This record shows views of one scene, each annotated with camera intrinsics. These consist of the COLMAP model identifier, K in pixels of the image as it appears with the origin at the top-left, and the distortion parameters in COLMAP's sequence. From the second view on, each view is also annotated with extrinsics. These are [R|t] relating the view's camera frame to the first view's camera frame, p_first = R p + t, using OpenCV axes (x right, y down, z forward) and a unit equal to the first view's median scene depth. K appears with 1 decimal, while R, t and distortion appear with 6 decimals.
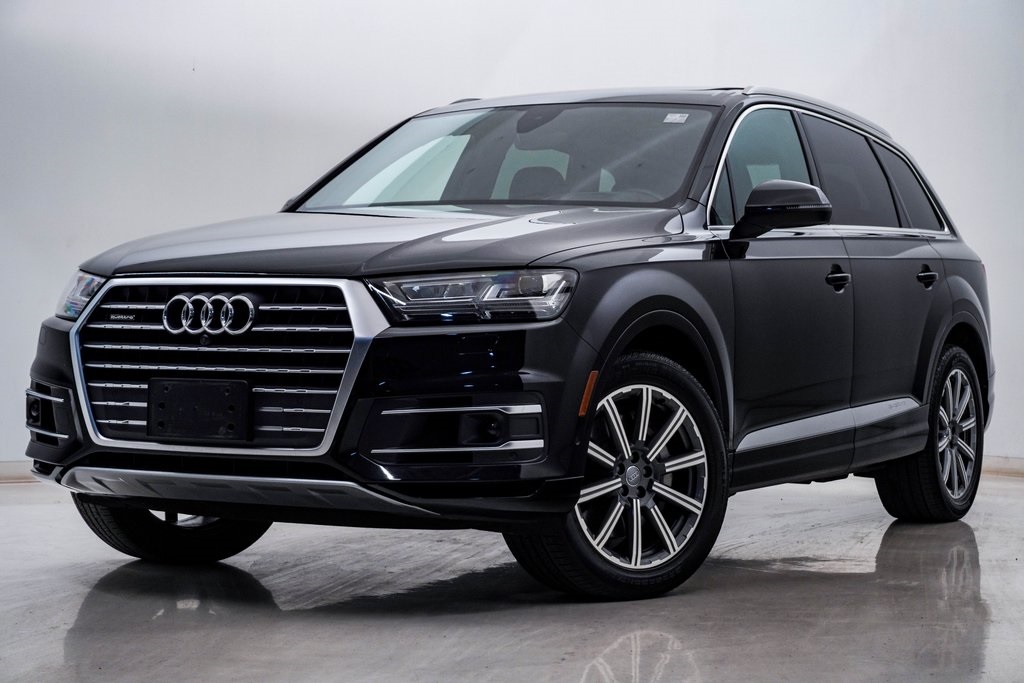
lens RADIAL K [[2176.5, 0, 515.4], [0, 2176.5, 338.1], [0, 0, 1]] dist [0.011458, 0.000000]
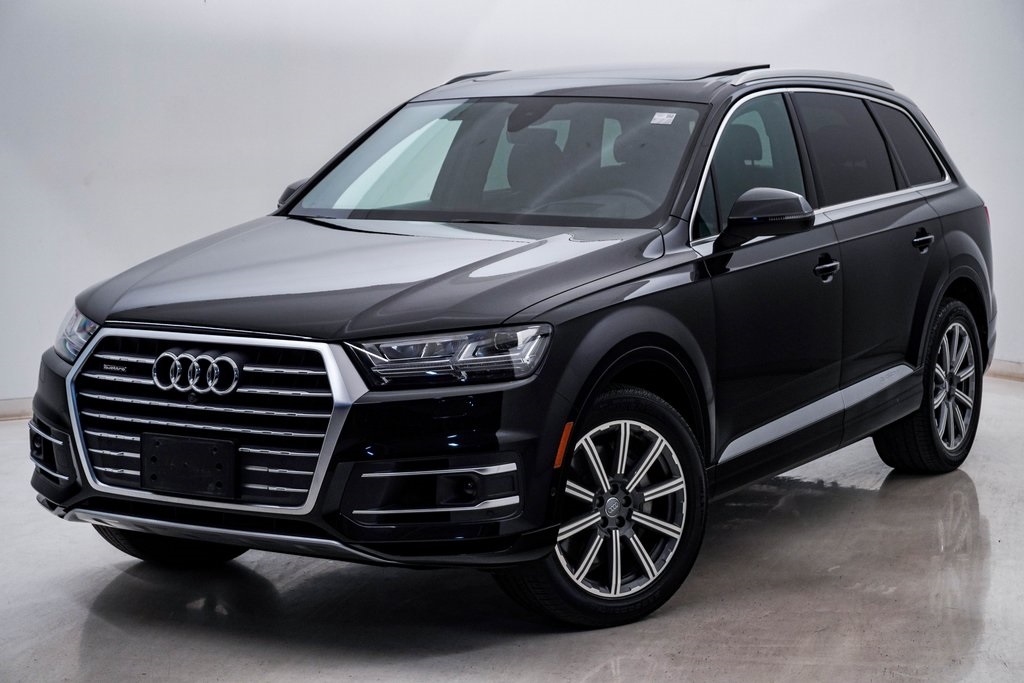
lens RADIAL K [[2176.5, 0, 507.5], [0, 2176.5, 345.8], [0, 0, 1]] dist [0.011458, 0.000000]
pose [[0.999427, -0.011923, -0.031693, 0.038234], [0.015366, 0.993734, 0.110707, -0.129363], [0.030175, -0.111130, 0.993348, -0.020934]]
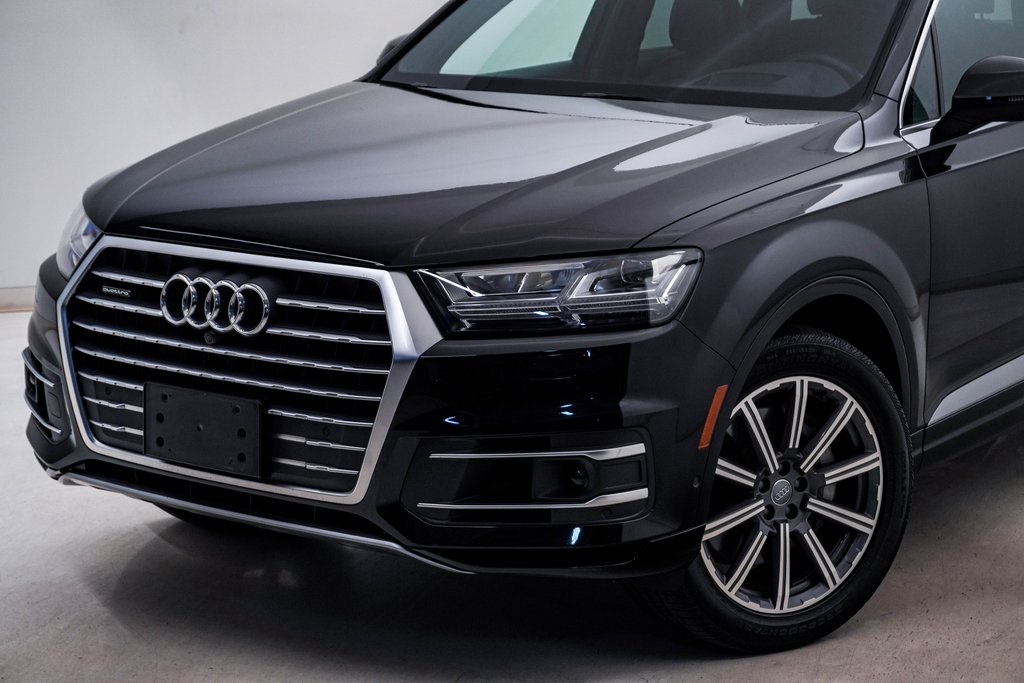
lens RADIAL K [[2176.5, 0, 501.9], [0, 2176.5, 351.9], [0, 0, 1]] dist [0.011458, 0.000000]
pose [[0.992050, 0.017607, -0.124607, 0.051573], [0.005798, 0.982717, 0.185024, -0.128400], [0.125712, -0.184276, 0.974802, 0.253324]]
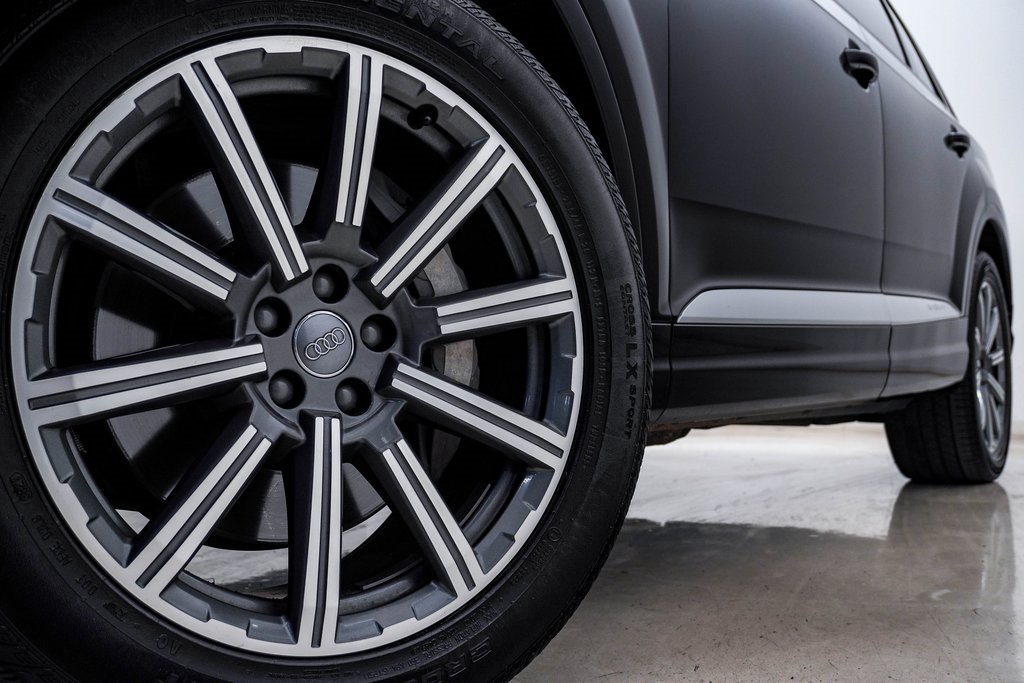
lens RADIAL K [[1127.4, 0, 508.7], [0, 1127.4, 334.0], [0, 0, 1]] dist [-0.008699, 0.000000]
pose [[0.997179, -0.015413, -0.073457, 0.092481], [0.011855, 0.998747, -0.048625, 0.070788], [0.074114, 0.047617, 0.996112, 0.851681]]
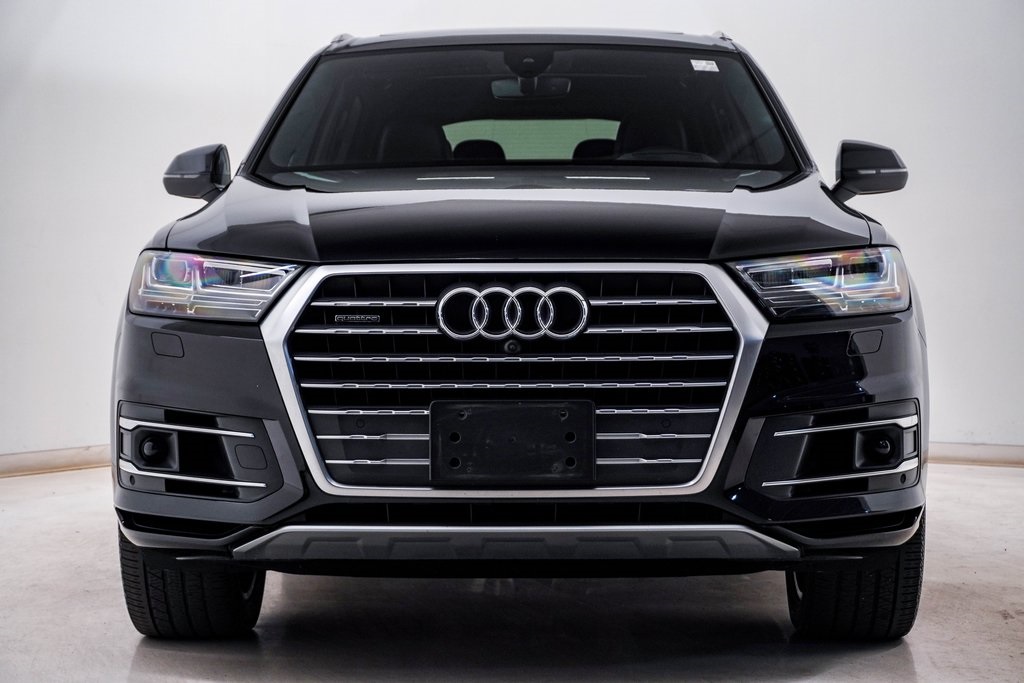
lens RADIAL K [[2176.5, 0, 506.4], [0, 2176.5, 341.4], [0, 0, 1]] dist [0.011458, 0.000000]
pose [[0.882110, -0.026536, 0.470296, -0.471063], [0.018320, 0.999589, 0.022039, -0.016705], [-0.470687, -0.010825, 0.882234, 0.325699]]
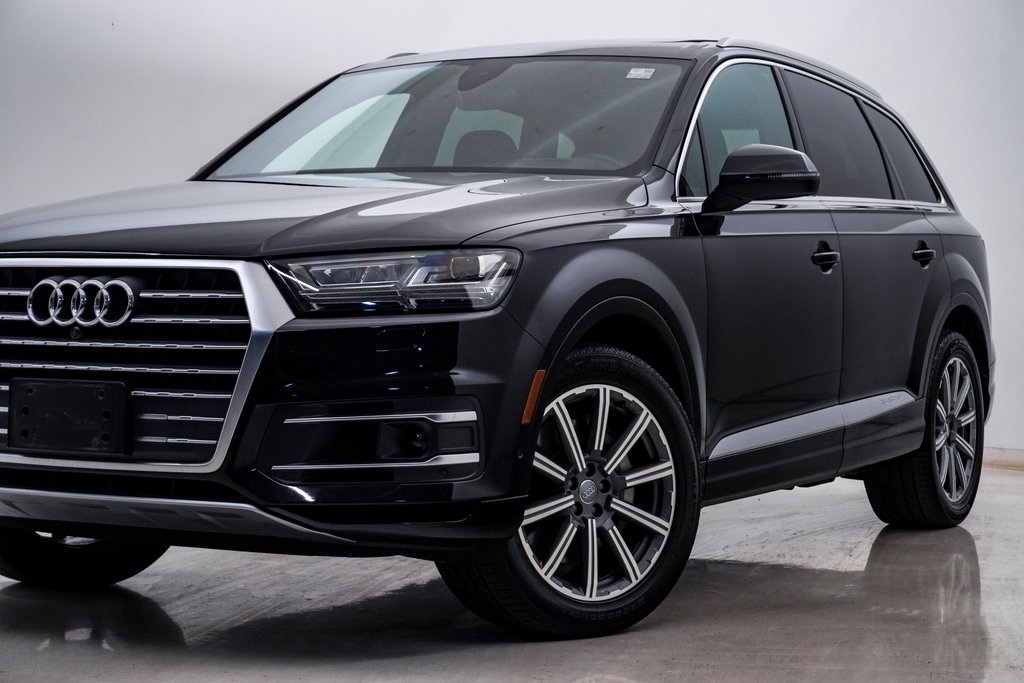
lens RADIAL K [[2176.5, 0, 511.6], [0, 2176.5, 337.1], [0, 0, 1]] dist [0.011458, 0.000000]
pose [[0.999944, 0.000101, 0.010625, 0.015301], [-0.000238, 0.999916, 0.012928, -0.008045], [-0.010622, -0.012930, 0.999860, 0.152381]]
